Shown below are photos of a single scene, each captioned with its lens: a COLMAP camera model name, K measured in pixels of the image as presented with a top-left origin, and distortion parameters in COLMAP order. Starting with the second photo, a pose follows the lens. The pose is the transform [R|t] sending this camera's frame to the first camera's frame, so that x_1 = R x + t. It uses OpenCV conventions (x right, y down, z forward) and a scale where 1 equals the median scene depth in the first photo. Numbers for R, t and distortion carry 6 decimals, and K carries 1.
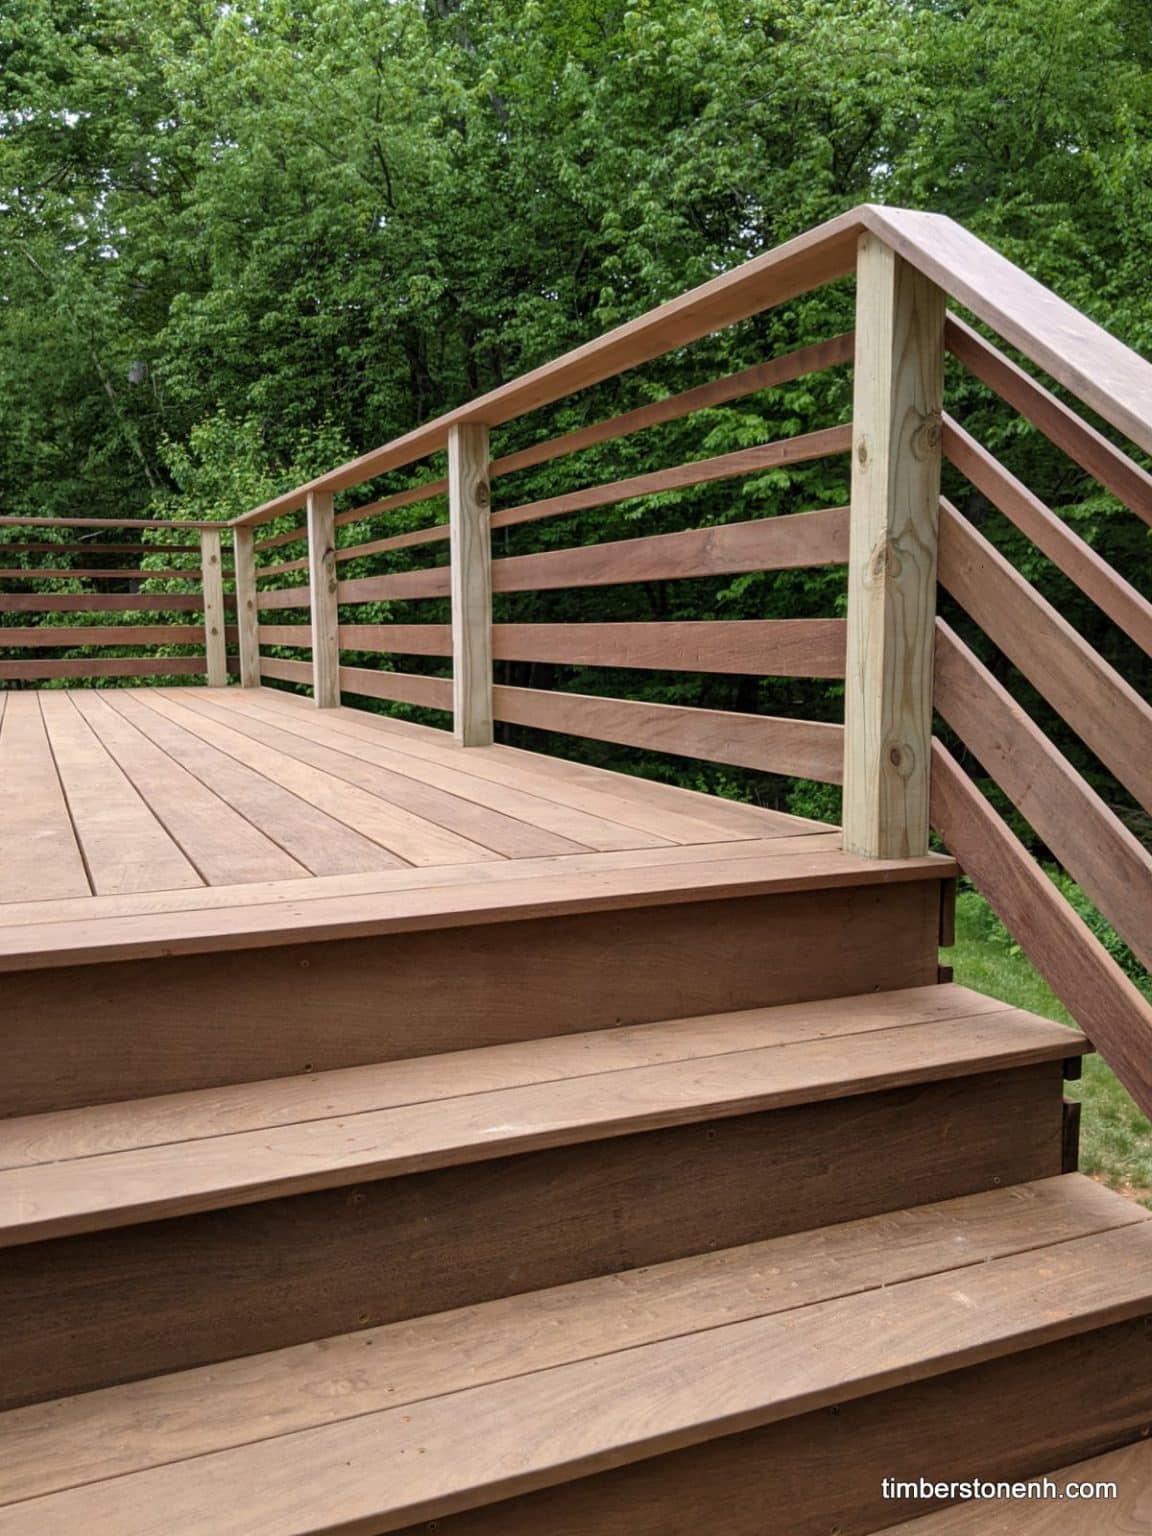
lens RADIAL K [[1301.6, 0, 583.1], [0, 1301.6, 778.7], [0, 0, 1]] dist [0.101089, -0.191380]
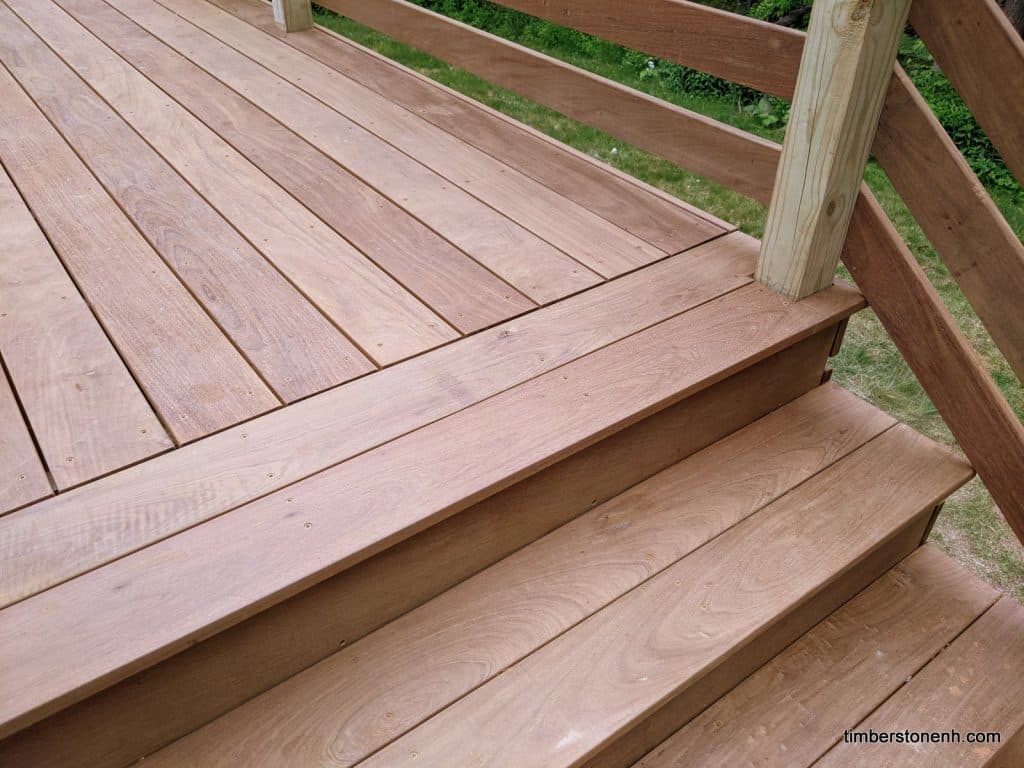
lens RADIAL K [[826.2, 0, 511.9], [0, 826.2, 407.2], [0, 0, 1]] dist [0.050916, -0.089379]
pose [[0.975585, -0.126967, 0.179201, -0.016494], [0.015136, 0.852882, 0.521884, -0.026315], [-0.219099, -0.506430, 0.833981, 0.049500]]
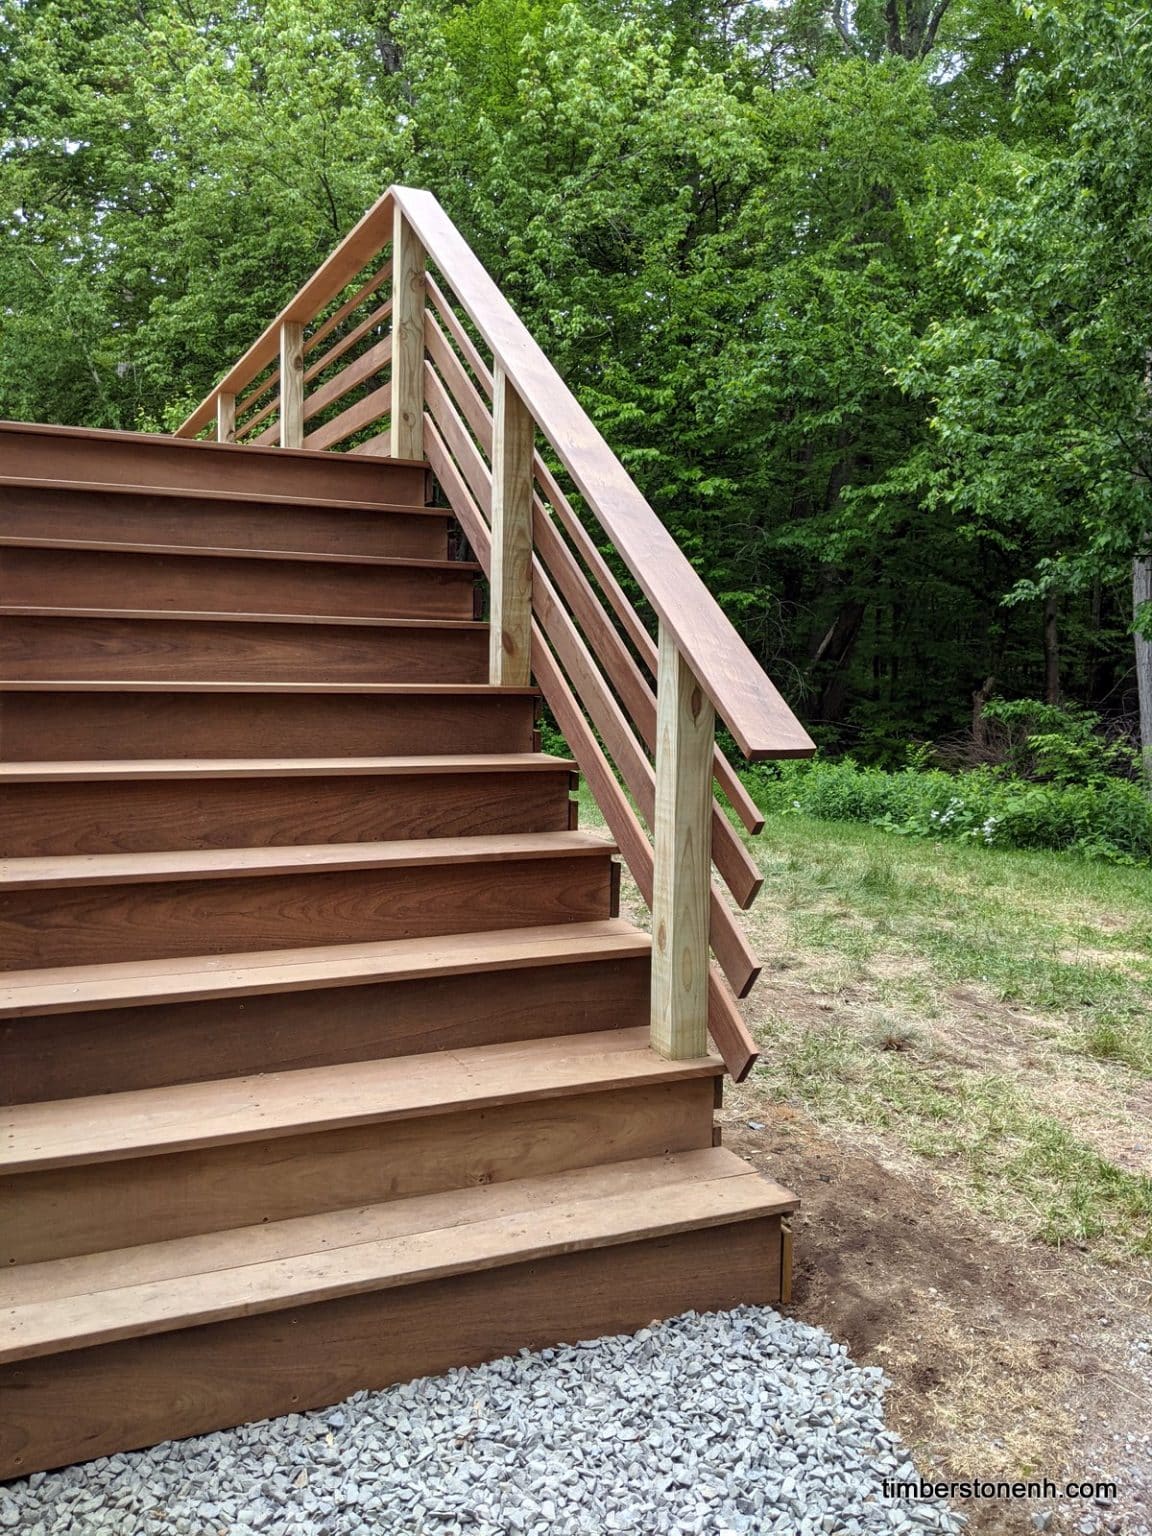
lens RADIAL K [[1232.5, 0, 572.0], [0, 1232.5, 761.3], [0, 0, 1]] dist [0.087608, -0.154766]
pose [[0.999313, 0.027390, 0.024948, 0.057770], [-0.026878, 0.999426, -0.020642, 0.074707], [-0.025499, 0.019958, 0.999476, -0.144710]]
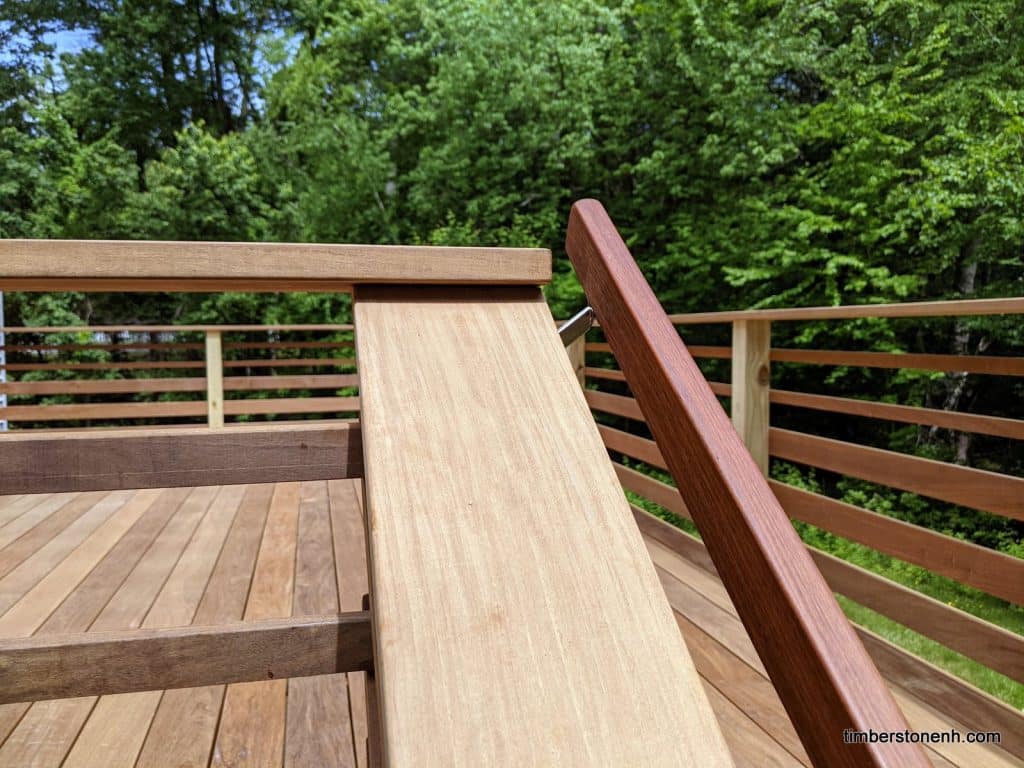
lens RADIAL K [[830.8, 0, 511.3], [0, 830.8, 388.9], [0, 0, 1]] dist [0.067608, -0.122456]
pose [[0.986068, 0.012818, -0.165851, -0.040293], [-0.020564, 0.998772, -0.045071, -0.037211], [0.165070, 0.047853, 0.985120, 0.041304]]
